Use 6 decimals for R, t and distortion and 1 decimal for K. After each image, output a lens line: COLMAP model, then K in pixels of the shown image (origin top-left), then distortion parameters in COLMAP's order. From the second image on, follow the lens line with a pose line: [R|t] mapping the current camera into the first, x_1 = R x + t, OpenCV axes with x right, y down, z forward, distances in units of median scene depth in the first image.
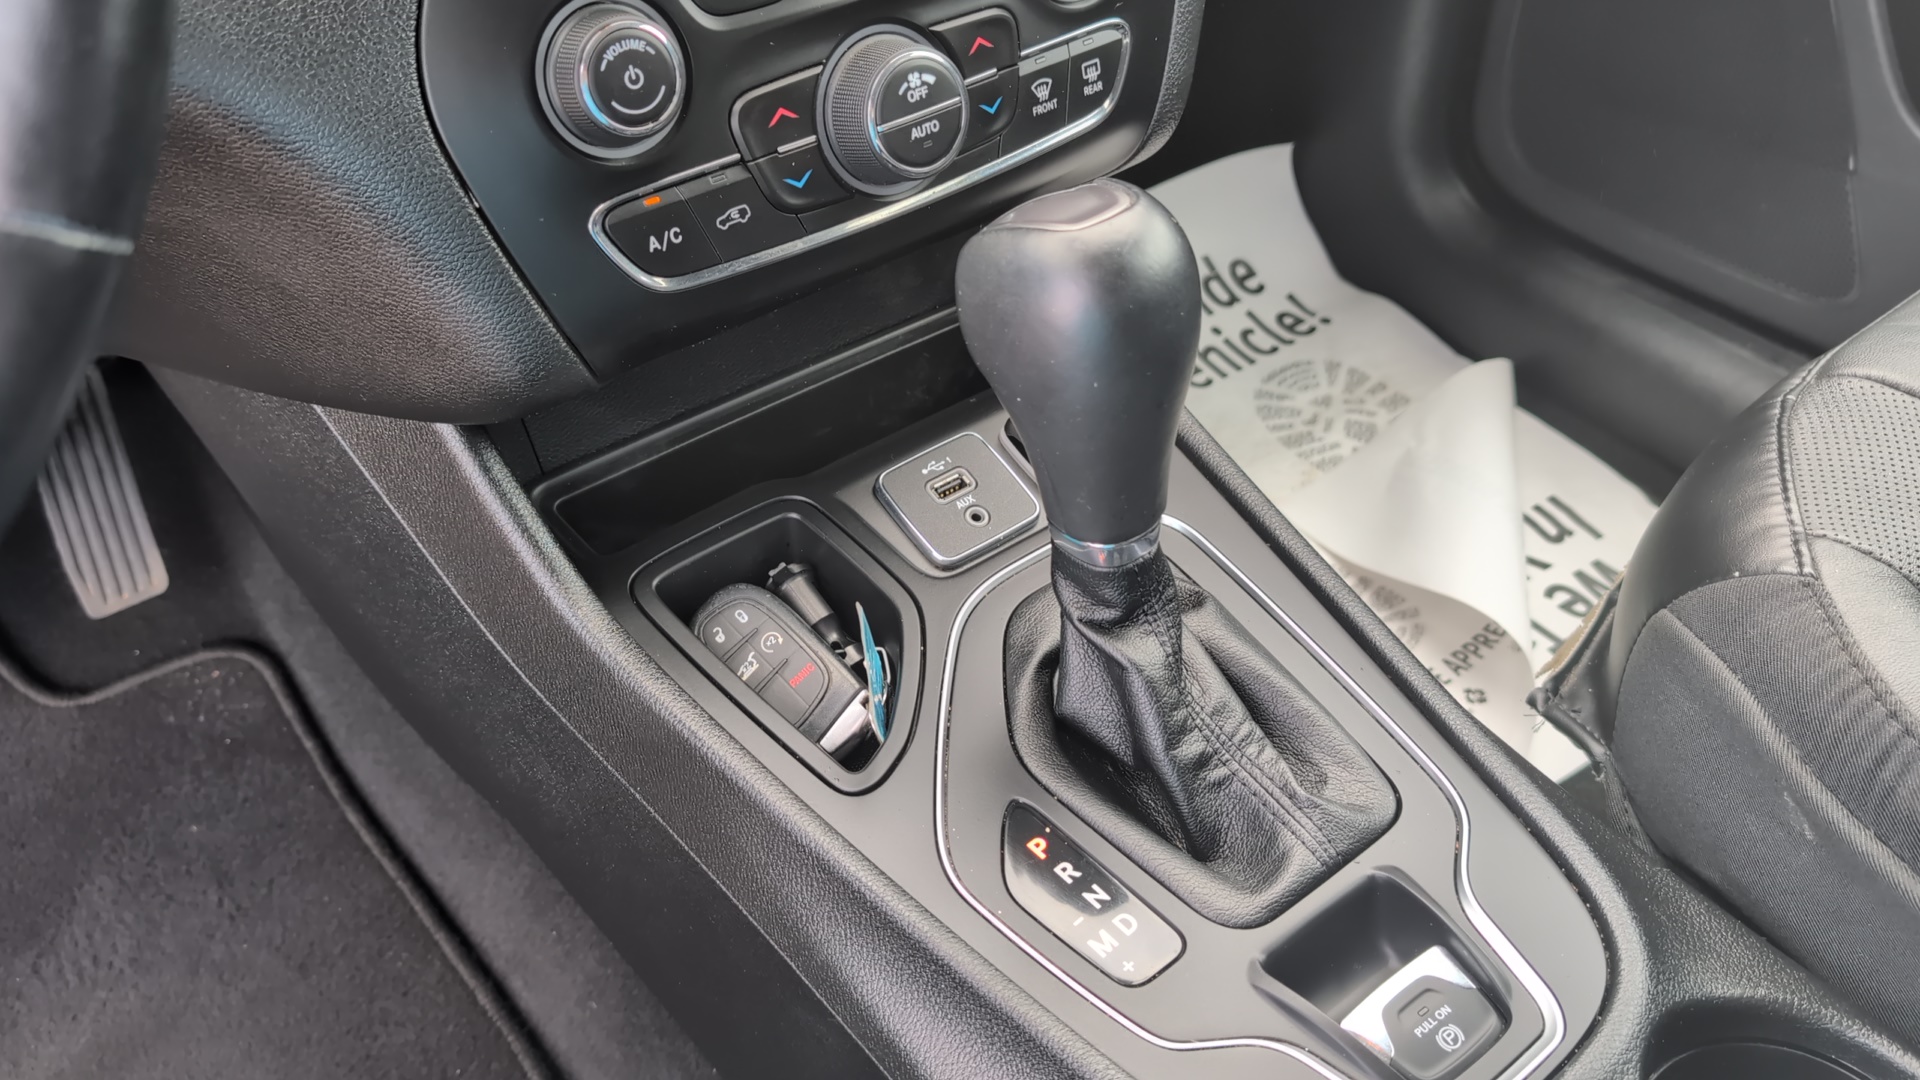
lens RADIAL K [[1642.6, 0, 951.0], [0, 1642.6, 531.0], [0, 0, 1]] dist [0.079190, -0.178225]
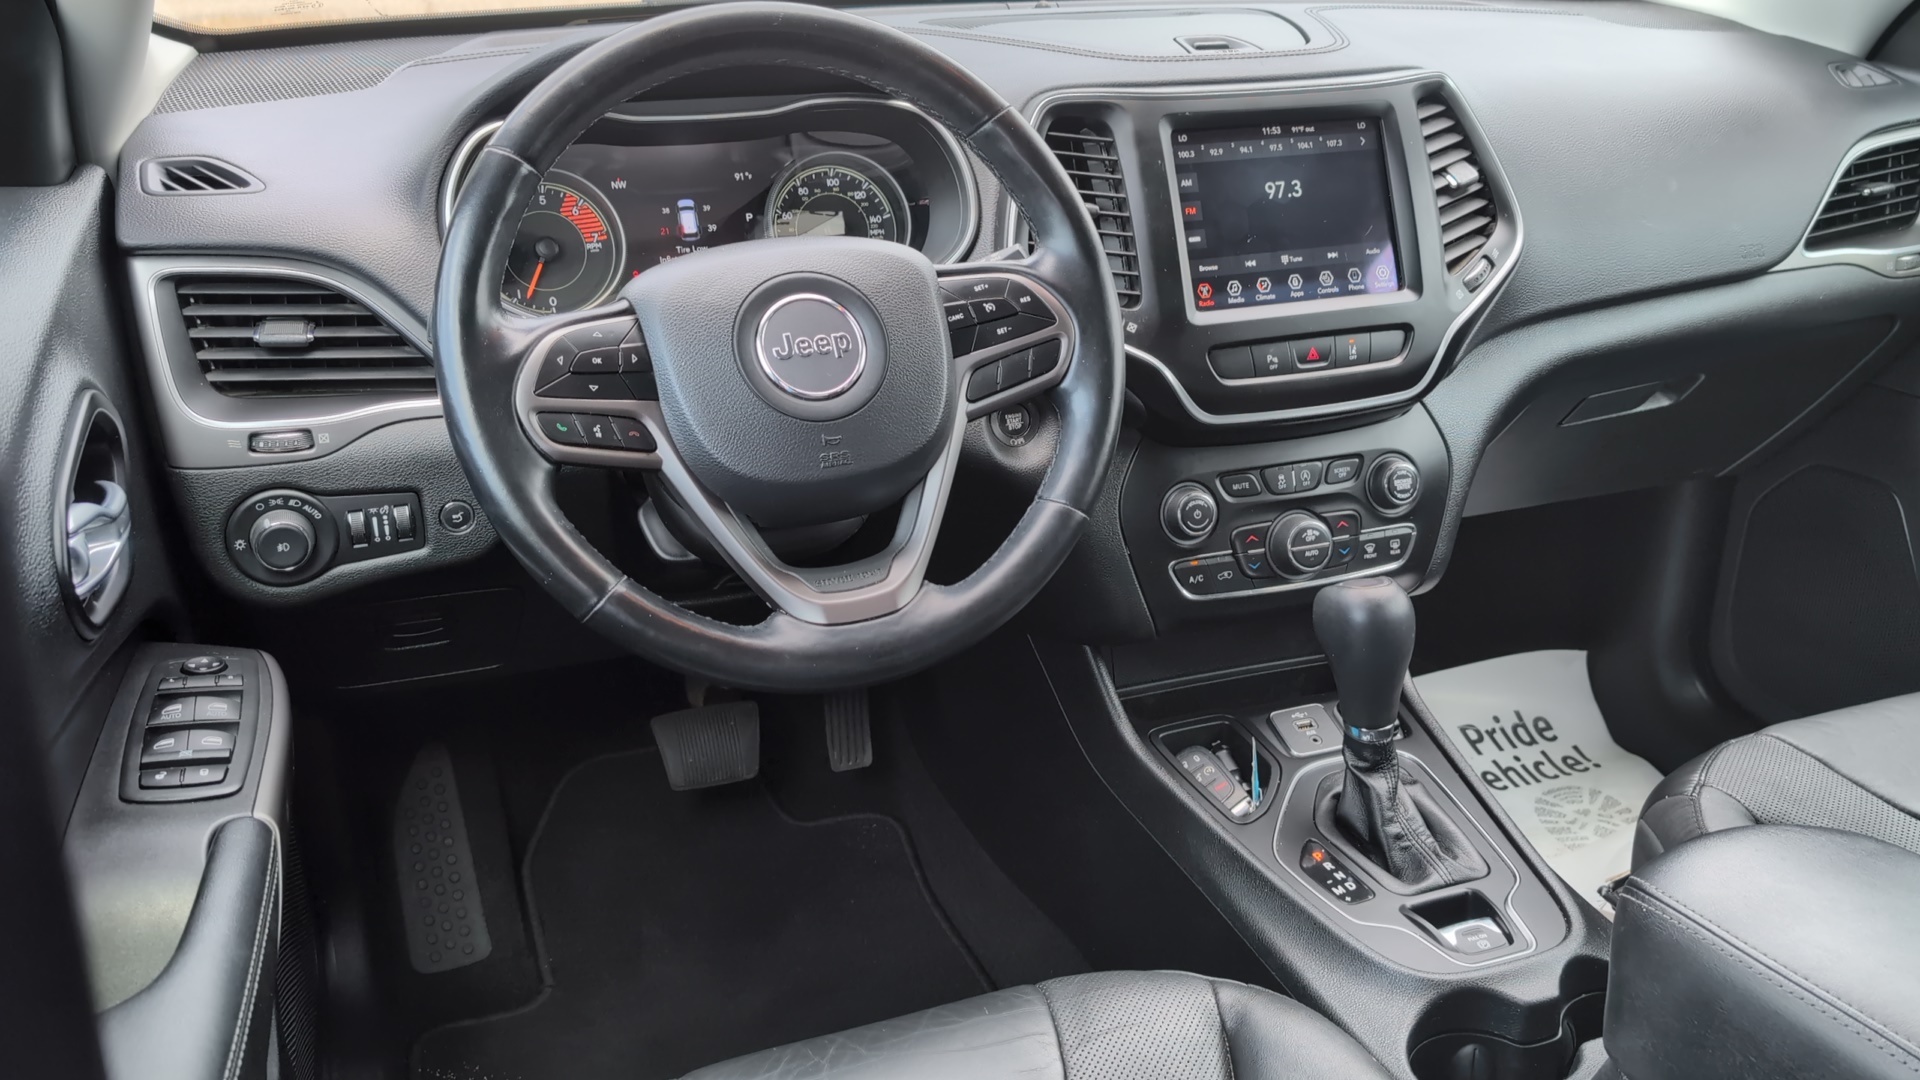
lens RADIAL K [[1642.6, 0, 951.0], [0, 1642.6, 531.0], [0, 0, 1]] dist [0.079190, -0.178225]
pose [[0.954903, 0.126861, -0.268452, 0.106580], [-0.203115, 0.938577, -0.278959, 0.433953], [0.216574, 0.320905, 0.922017, -1.149427]]
